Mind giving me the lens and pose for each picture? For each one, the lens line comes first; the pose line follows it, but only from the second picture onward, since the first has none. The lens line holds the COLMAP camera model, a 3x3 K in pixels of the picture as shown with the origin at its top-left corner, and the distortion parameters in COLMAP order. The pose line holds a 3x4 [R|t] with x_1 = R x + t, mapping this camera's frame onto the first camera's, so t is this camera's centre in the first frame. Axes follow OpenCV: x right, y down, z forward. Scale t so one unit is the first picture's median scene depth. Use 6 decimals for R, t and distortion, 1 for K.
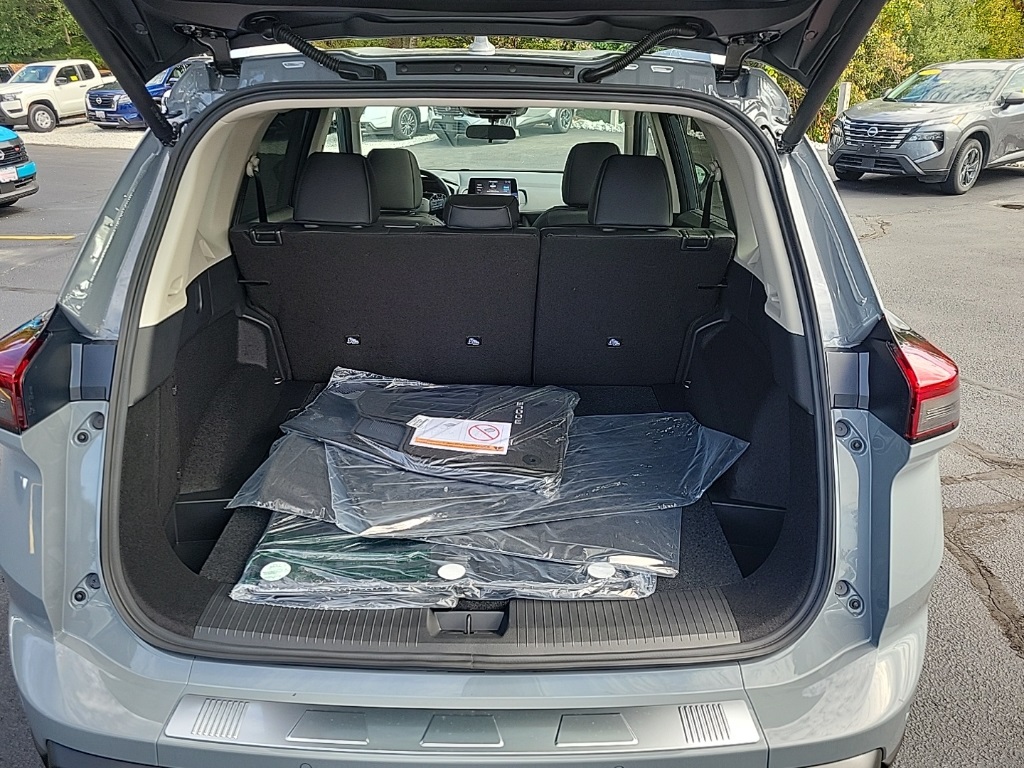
lens RADIAL K [[770.2, 0, 509.7], [0, 770.2, 383.3], [0, 0, 1]] dist [0.051478, -0.036361]
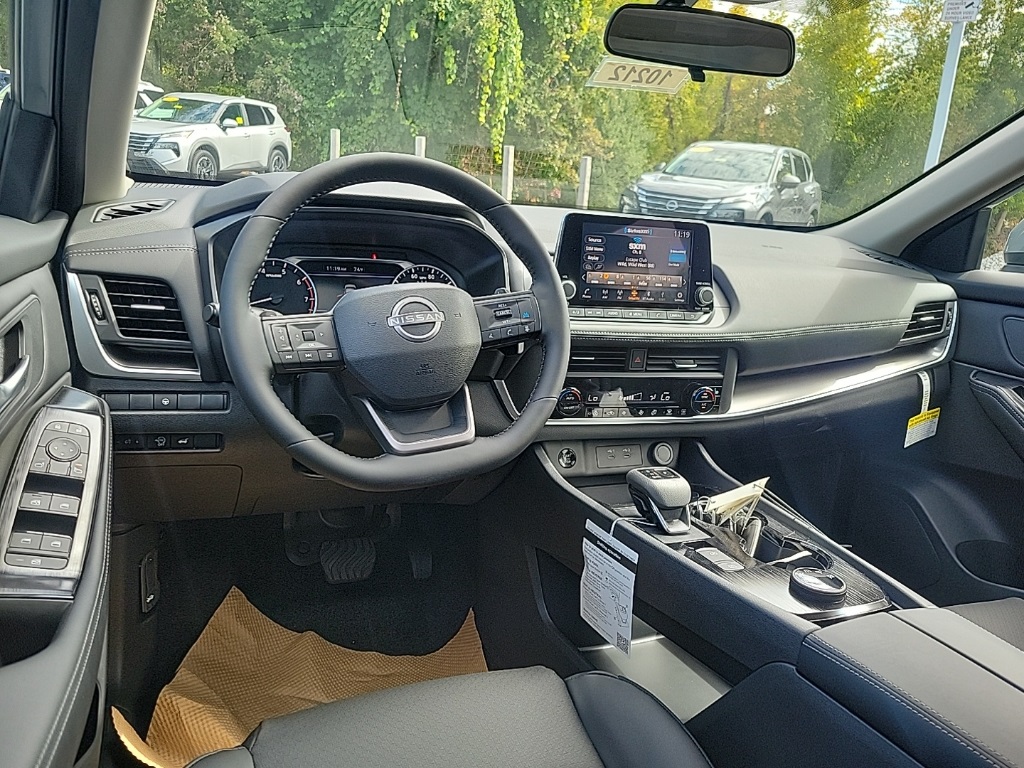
lens RADIAL K [[775.8, 0, 505.5], [0, 775.8, 380.5], [0, 0, 1]] dist [0.037780, -0.004979]
pose [[0.922001, -0.022823, 0.386515, -0.060629], [0.055864, 0.995657, -0.074468, -0.063491], [-0.383137, 0.090252, 0.919272, 0.257026]]
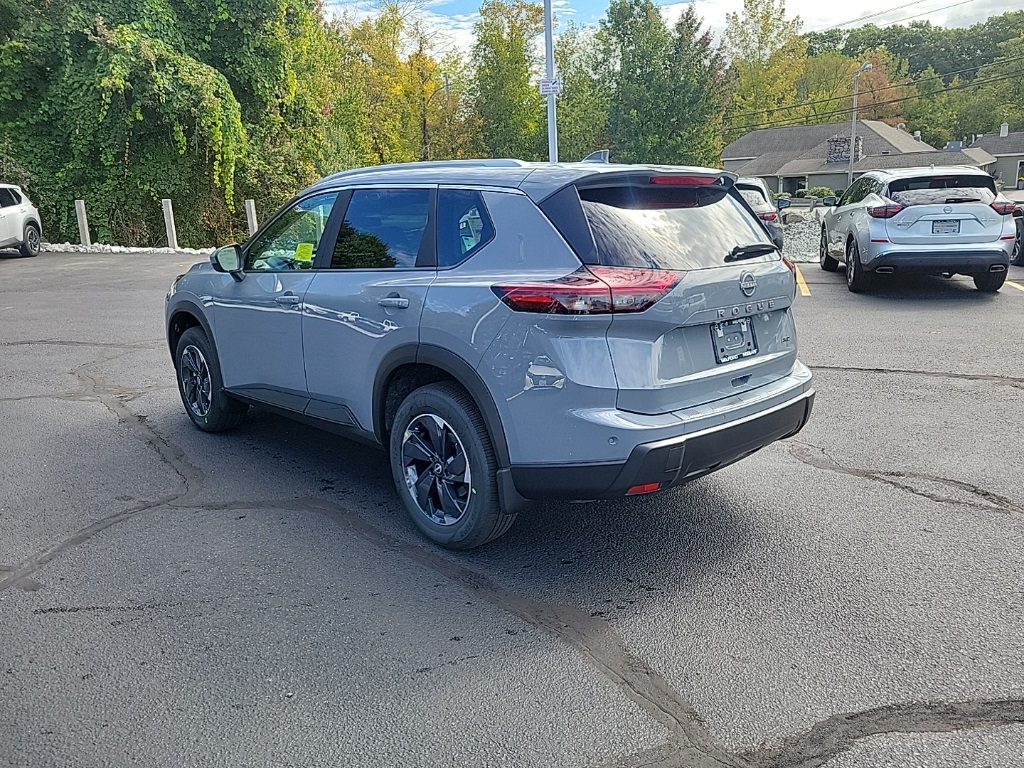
lens RADIAL K [[768.9, 0, 511.7], [0, 768.9, 376.7], [0, 0, 1]] dist [0.053764, -0.032281]
pose [[0.739143, -0.163341, 0.653442, -0.257949], [0.262758, 0.963209, -0.056446, 0.033566], [-0.620182, 0.213418, 0.754869, -0.060817]]
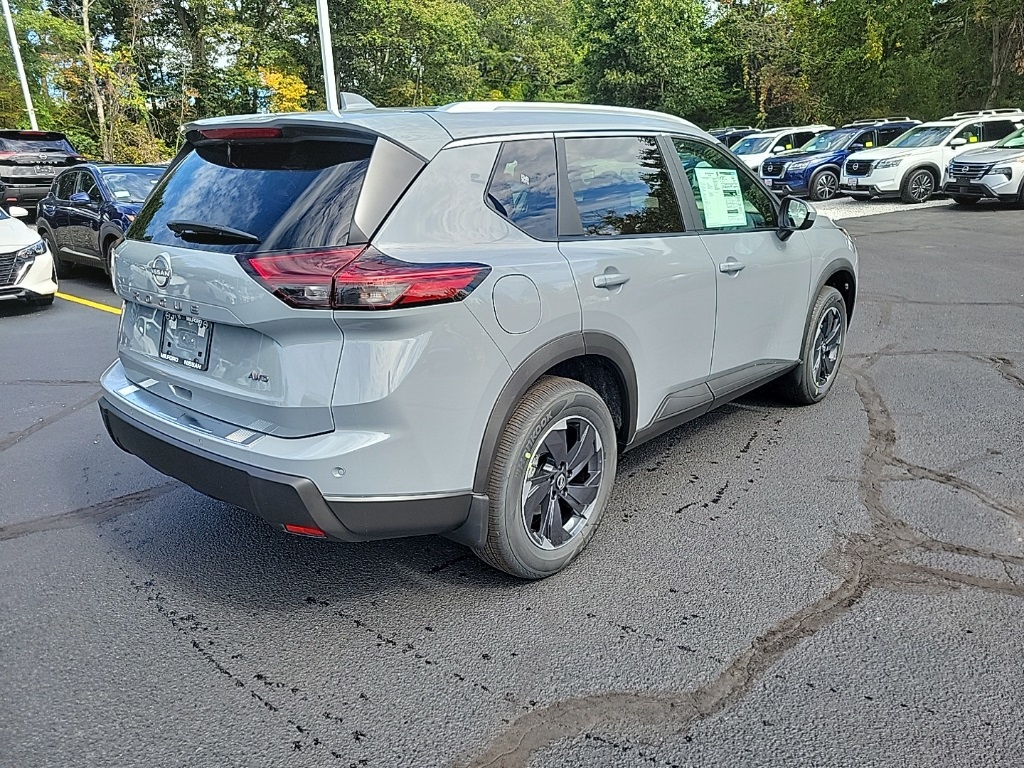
lens RADIAL K [[768.9, 0, 511.7], [0, 768.9, 376.7], [0, 0, 1]] dist [0.053764, -0.032281]
pose [[0.757231, 0.169022, -0.630898, 0.214942], [-0.224500, 0.974438, -0.008395, 0.016663], [0.613352, 0.147994, 0.775820, -0.015872]]
